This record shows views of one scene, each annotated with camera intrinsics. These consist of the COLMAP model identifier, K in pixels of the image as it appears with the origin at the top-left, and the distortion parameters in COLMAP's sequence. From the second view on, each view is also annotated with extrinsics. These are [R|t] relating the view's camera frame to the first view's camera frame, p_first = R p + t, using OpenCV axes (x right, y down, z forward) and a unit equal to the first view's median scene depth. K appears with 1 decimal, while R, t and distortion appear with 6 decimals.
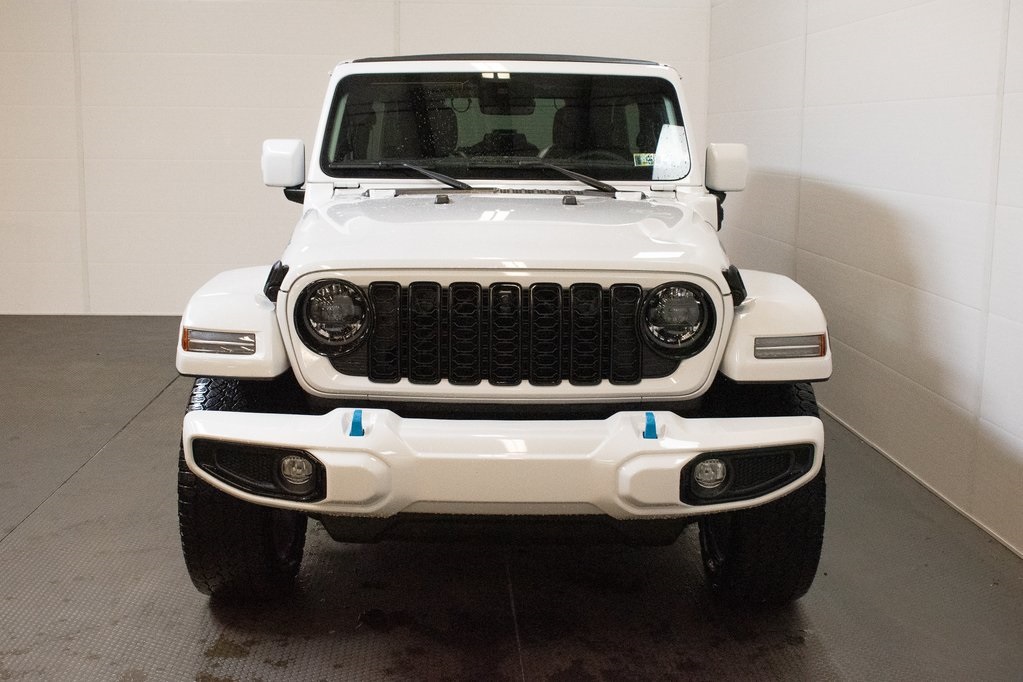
lens RADIAL K [[1131.5, 0, 511.7], [0, 1131.5, 336.6], [0, 0, 1]] dist [-0.044167, 0.000000]
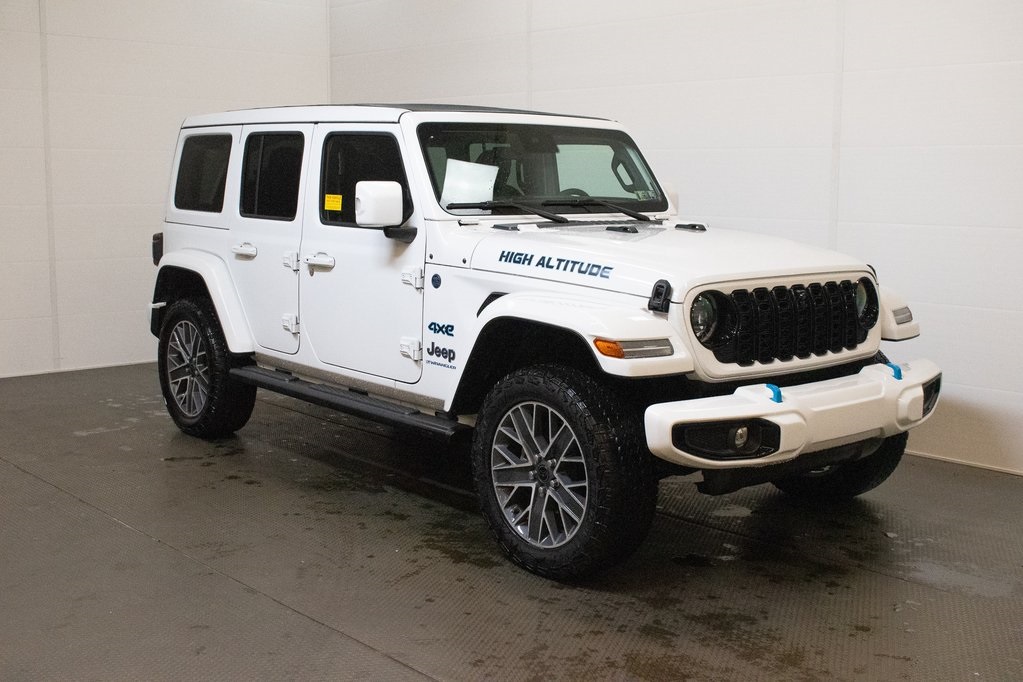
lens RADIAL K [[1153.8, 0, 559.2], [0, 1153.8, 343.5], [0, 0, 1]] dist [-0.105858, 0.000000]
pose [[0.770082, -0.096271, 0.630639, -1.112217], [0.113735, 0.993429, 0.012769, -0.026806], [-0.627724, 0.061892, 0.775972, 0.094197]]
